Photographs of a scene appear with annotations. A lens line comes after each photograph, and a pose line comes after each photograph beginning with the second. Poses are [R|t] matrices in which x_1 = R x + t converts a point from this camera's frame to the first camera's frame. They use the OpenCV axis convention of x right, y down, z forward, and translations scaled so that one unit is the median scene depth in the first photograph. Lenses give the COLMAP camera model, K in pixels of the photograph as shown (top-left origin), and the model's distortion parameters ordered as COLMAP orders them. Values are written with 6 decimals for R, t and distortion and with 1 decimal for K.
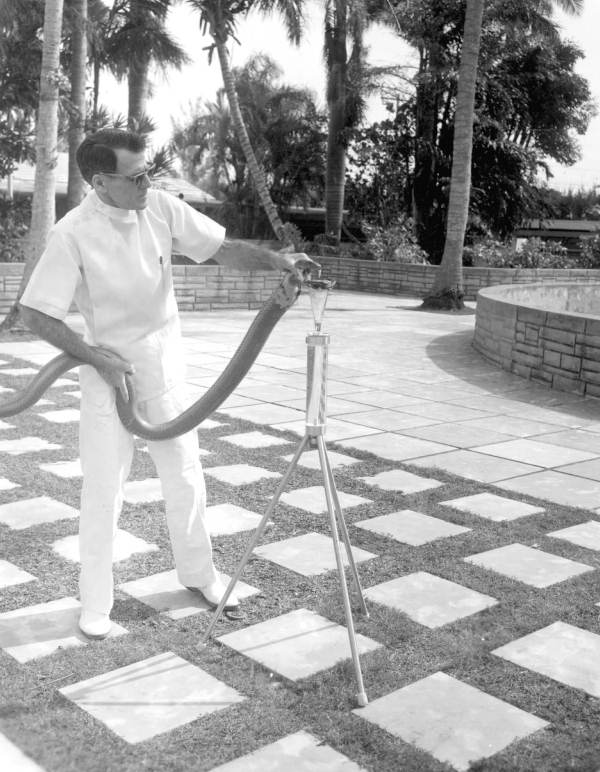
lens RADIAL K [[995.2, 0, 300.0], [0, 995.2, 386.0], [0, 0, 1]] dist [0.032364, 0.032795]
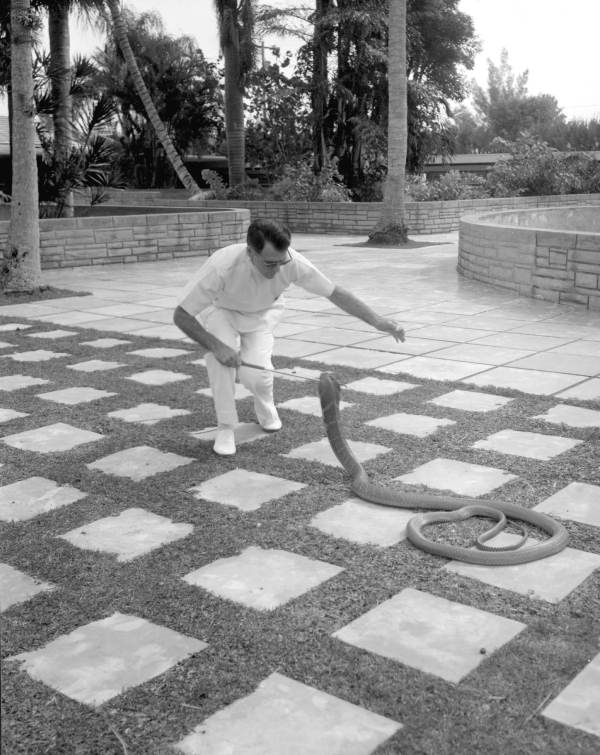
lens RADIAL K [[946.7, 0, 300.0], [0, 946.7, 377.5], [0, 0, 1]] dist [0.020095, -0.026851]
pose [[0.988170, -0.082680, 0.129166, -0.096153], [0.075797, 0.995474, 0.057331, -0.004265], [-0.133322, -0.046862, 0.989964, 0.053909]]
